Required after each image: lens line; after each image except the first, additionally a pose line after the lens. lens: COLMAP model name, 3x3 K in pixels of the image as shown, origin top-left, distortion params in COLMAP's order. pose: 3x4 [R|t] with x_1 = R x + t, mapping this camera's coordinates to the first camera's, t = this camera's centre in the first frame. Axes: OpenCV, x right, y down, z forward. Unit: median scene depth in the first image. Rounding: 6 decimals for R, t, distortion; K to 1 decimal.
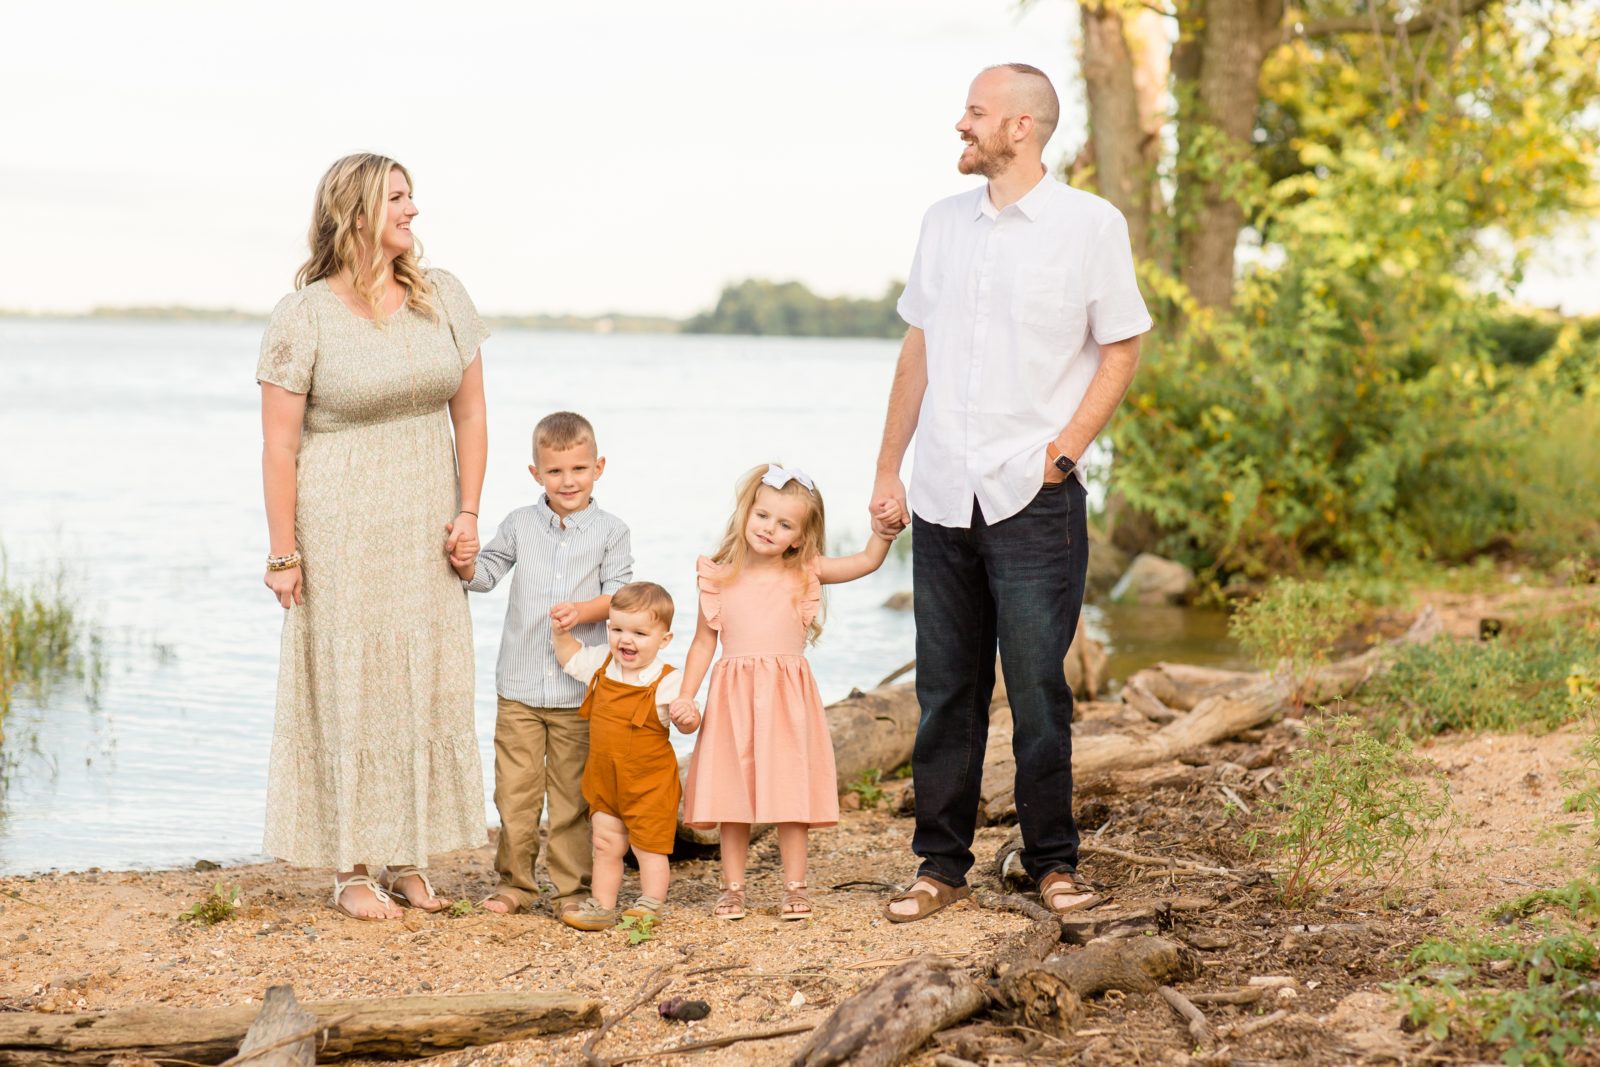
lens RADIAL K [[3899.3, 0, 800.0], [0, 3899.3, 533.5], [0, 0, 1]] dist [-0.066319, 0.183877]
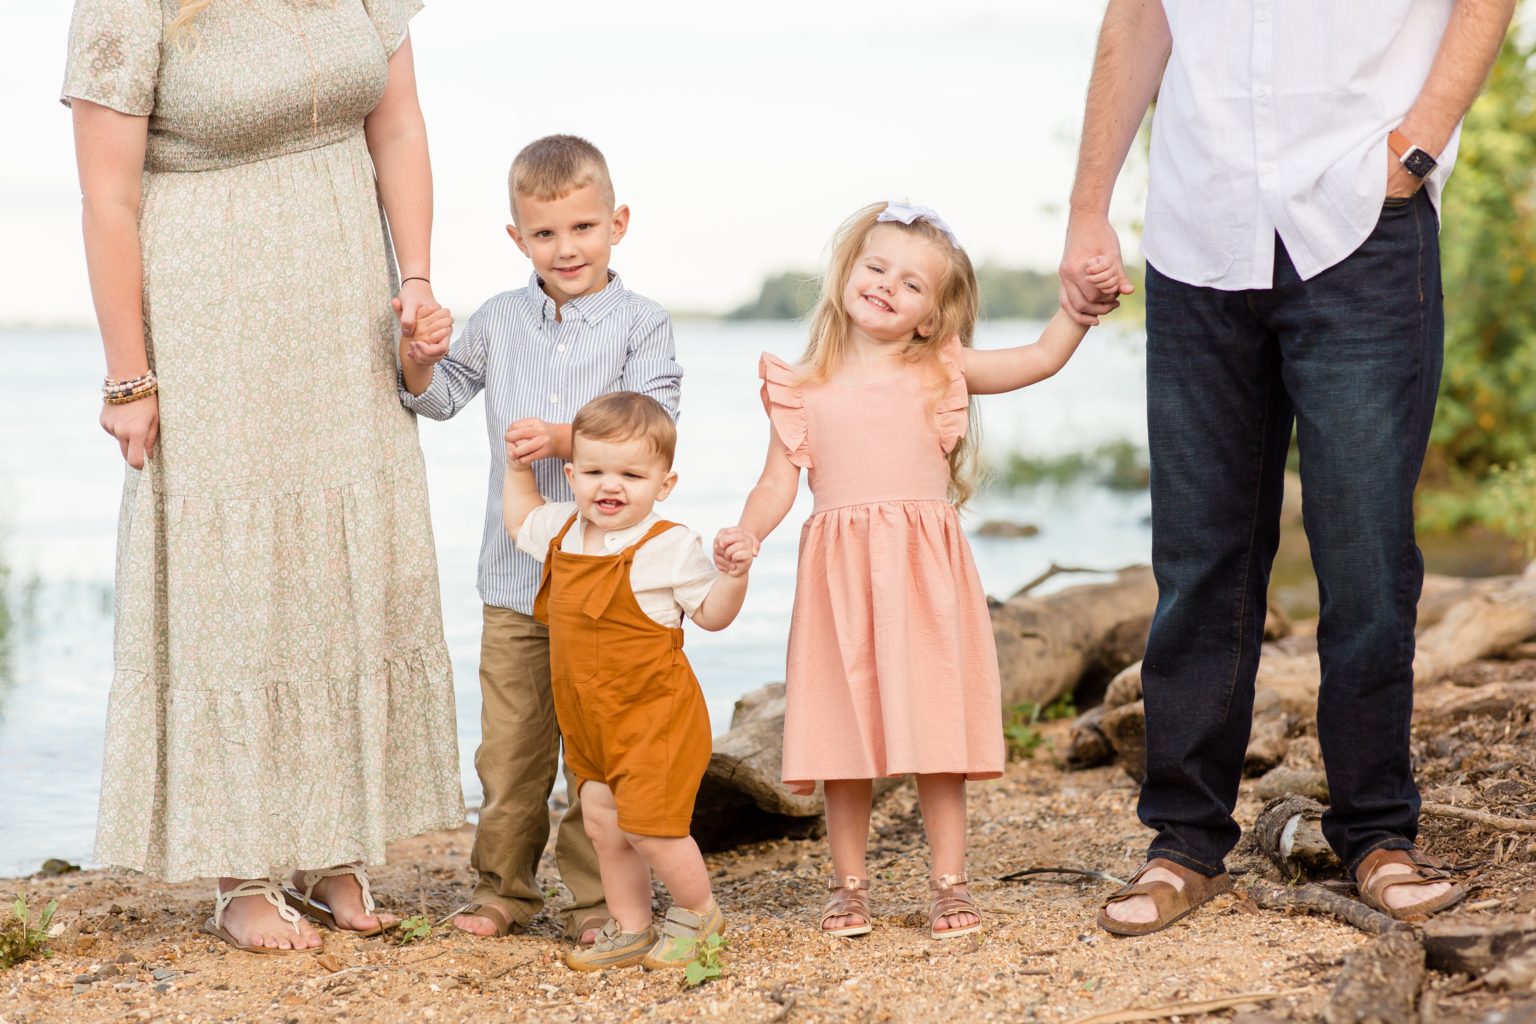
lens RADIAL K [[3861.9, 0, 768.0], [0, 3861.9, 512.0], [0, 0, 1]] dist [0.051308, 0.391104]
pose [[0.999431, -0.026957, -0.020297, -0.015929], [0.026972, 0.999636, 0.000461, 0.030394], [0.020278, -0.001008, 0.999794, 0.378061]]
